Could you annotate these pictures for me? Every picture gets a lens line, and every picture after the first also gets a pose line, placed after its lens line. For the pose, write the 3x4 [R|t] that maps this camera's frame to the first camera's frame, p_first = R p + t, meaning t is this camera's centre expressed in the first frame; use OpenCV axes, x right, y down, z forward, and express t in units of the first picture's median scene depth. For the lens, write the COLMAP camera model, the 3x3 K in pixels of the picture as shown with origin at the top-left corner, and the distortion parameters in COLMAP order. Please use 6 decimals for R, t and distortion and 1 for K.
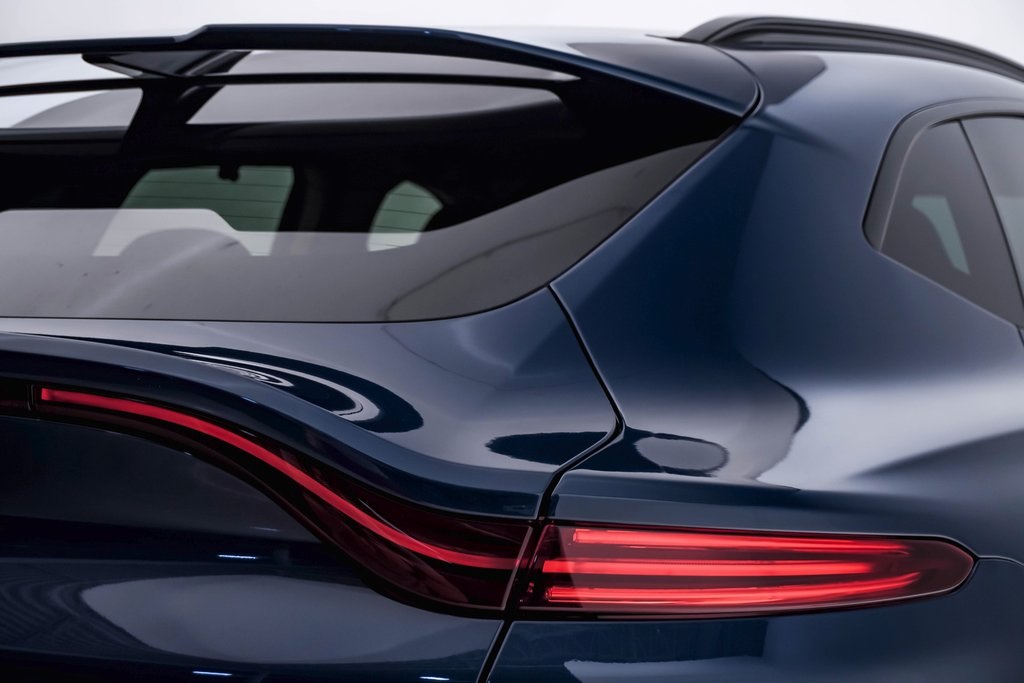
lens RADIAL K [[2224.4, 0, 512.6], [0, 2224.4, 341.9], [0, 0, 1]] dist [-0.000034, -0.035146]
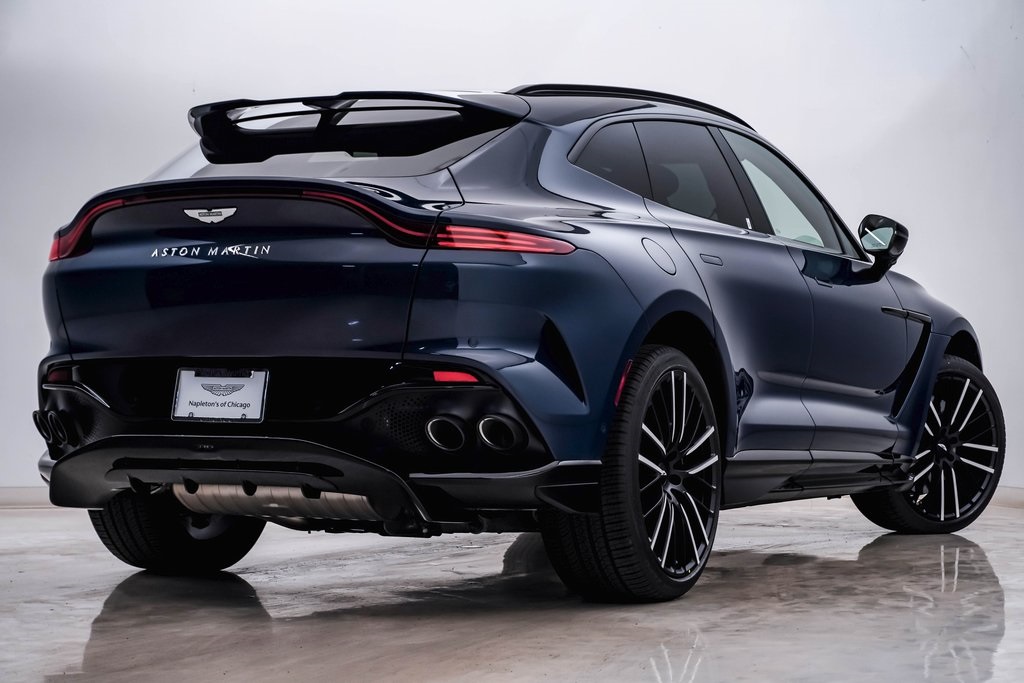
lens RADIAL K [[2158.8, 0, 512.0], [0, 2158.8, 341.5], [0, 0, 1]] dist [0.005433, 0.119089]
pose [[0.998723, -0.013673, -0.048642, 0.227245], [0.012815, 0.999758, -0.017903, 0.250409], [0.048875, 0.017256, 0.998656, -1.898033]]
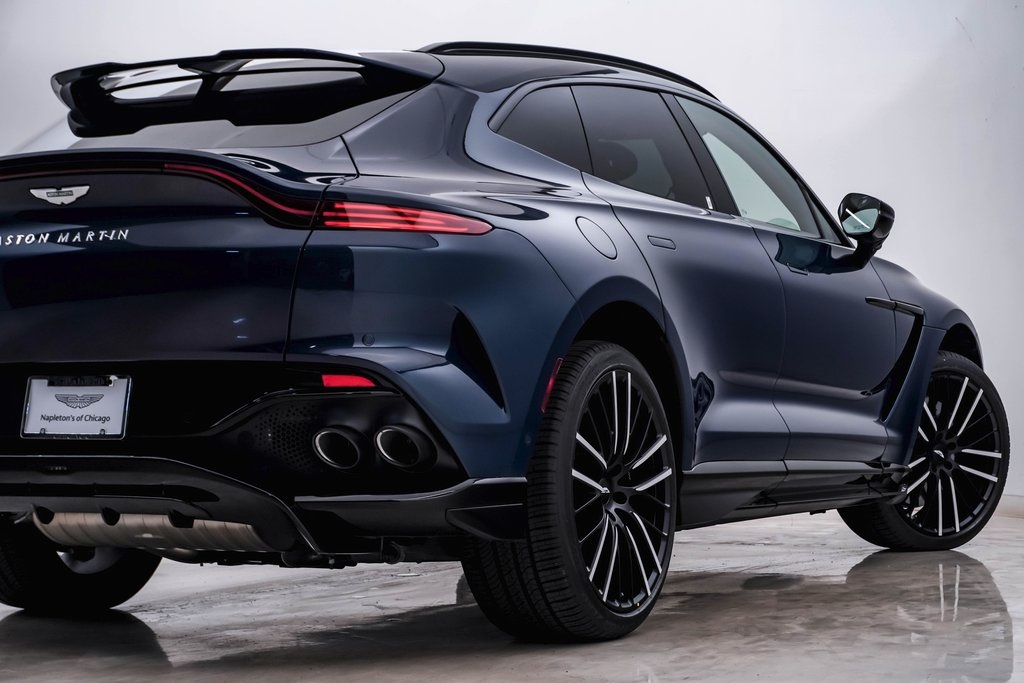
lens RADIAL K [[2158.8, 0, 512.0], [0, 2158.8, 341.5], [0, 0, 1]] dist [0.005433, 0.119089]
pose [[0.998108, -0.029795, -0.053783, 0.318652], [0.028582, 0.999322, -0.023190, 0.261148], [0.054438, 0.021609, 0.998283, -1.476404]]
